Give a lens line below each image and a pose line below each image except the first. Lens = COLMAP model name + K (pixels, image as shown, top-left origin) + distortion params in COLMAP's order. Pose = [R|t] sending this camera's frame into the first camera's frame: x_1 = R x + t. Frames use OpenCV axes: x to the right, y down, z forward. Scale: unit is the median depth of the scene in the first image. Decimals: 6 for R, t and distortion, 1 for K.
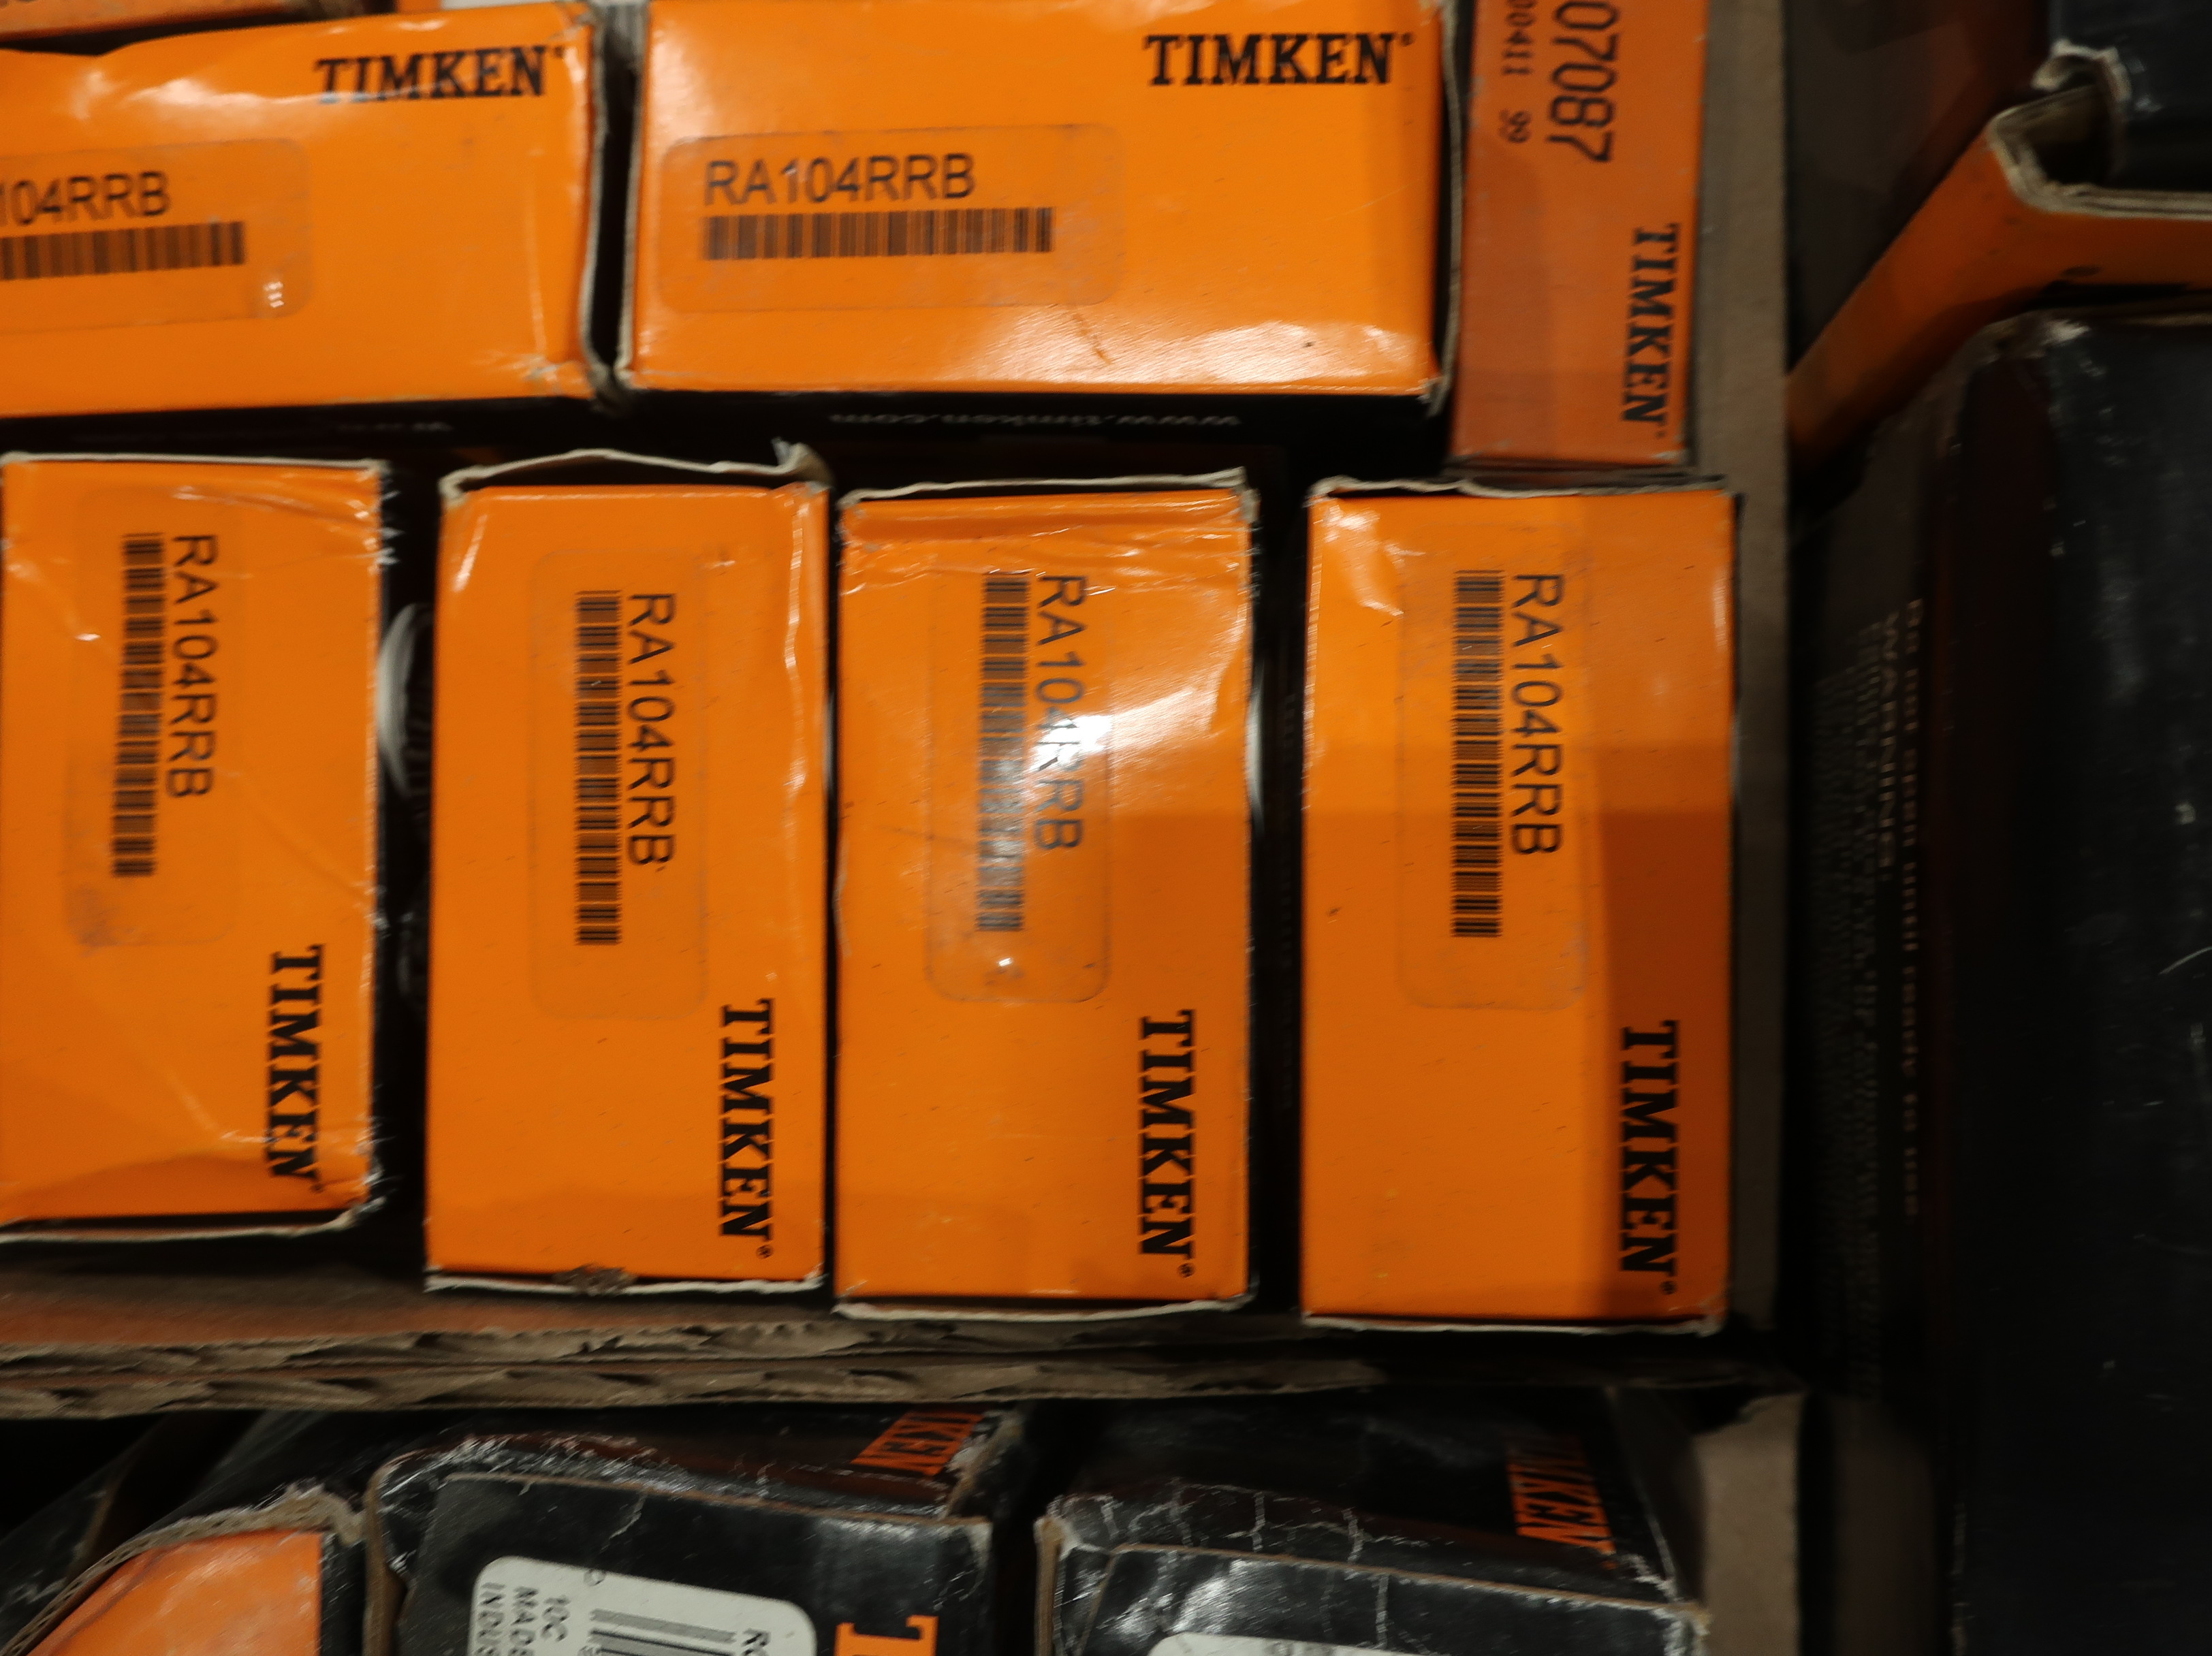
lens RADIAL K [[1910.9, 0, 1106.0], [0, 1910.9, 828.0], [0, 0, 1]] dist [0.007598, -0.001245]
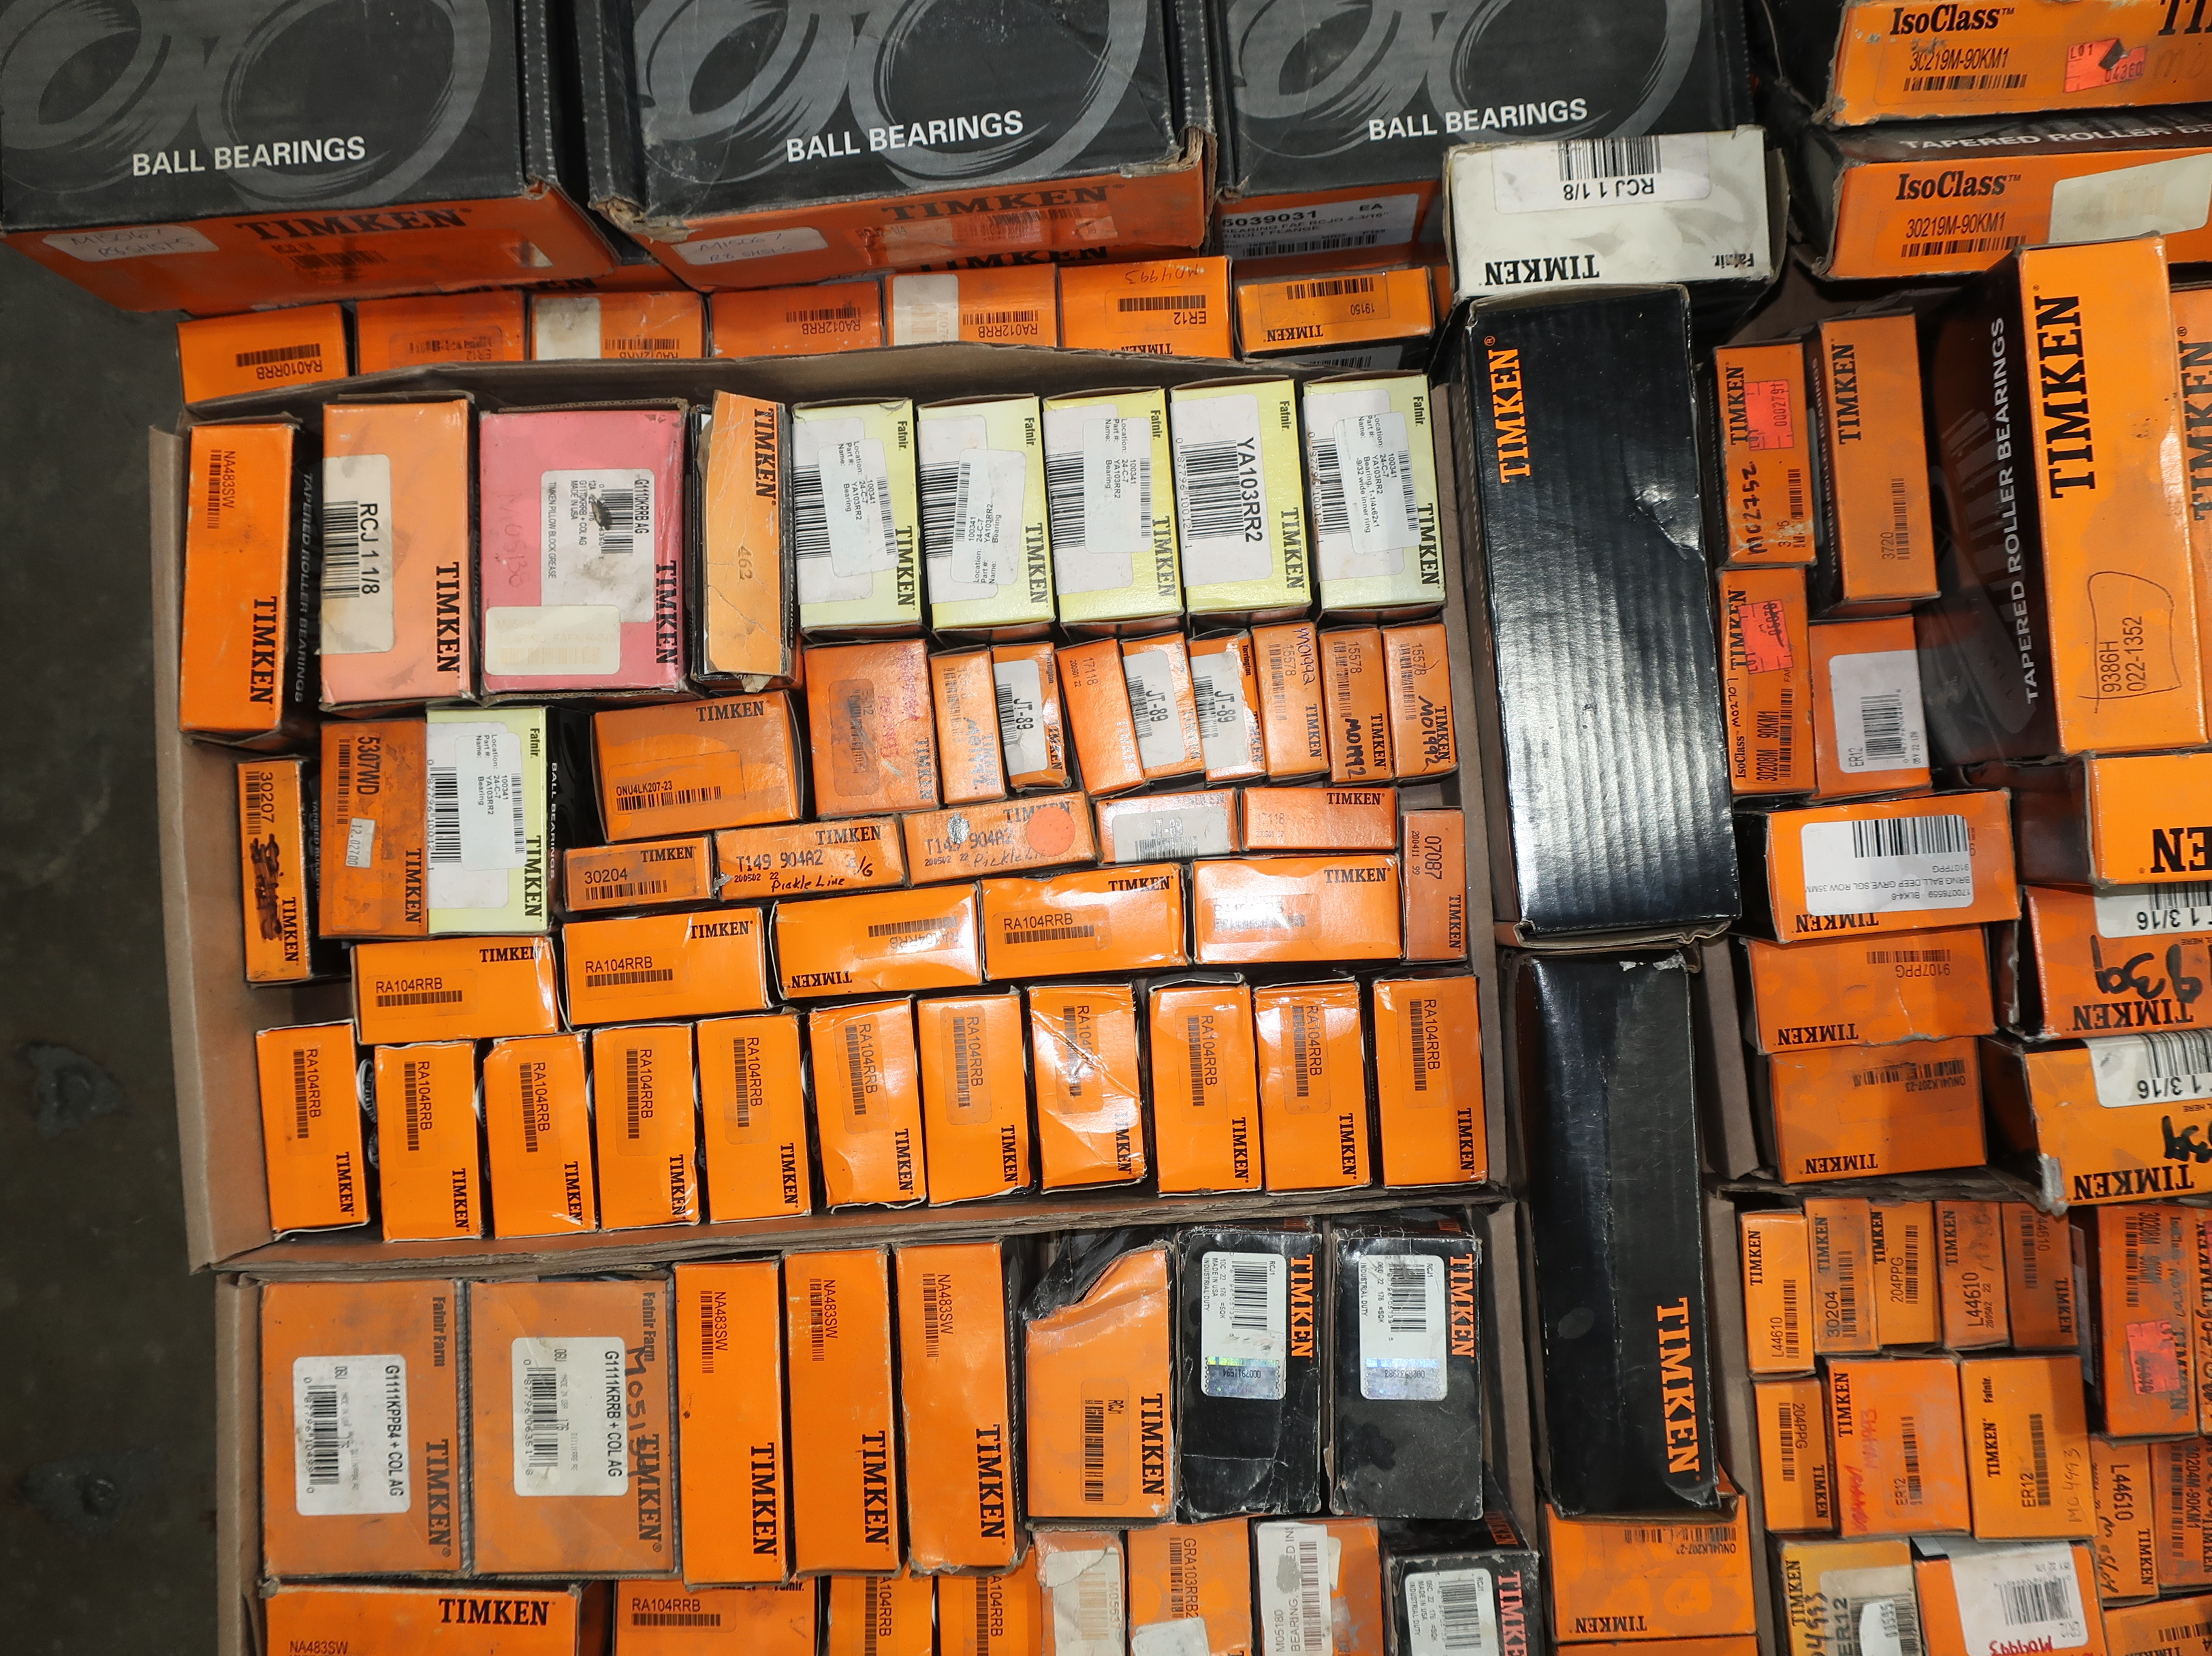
lens RADIAL K [[1935.4, 0, 1108.7], [0, 1935.4, 814.1], [0, 0, 1]] dist [-0.006262, 0.011160]
pose [[0.997275, -0.062763, 0.038777, -0.568471], [0.063370, 0.997883, -0.014642, -0.491333], [-0.037776, 0.017059, 0.999141, -2.976742]]
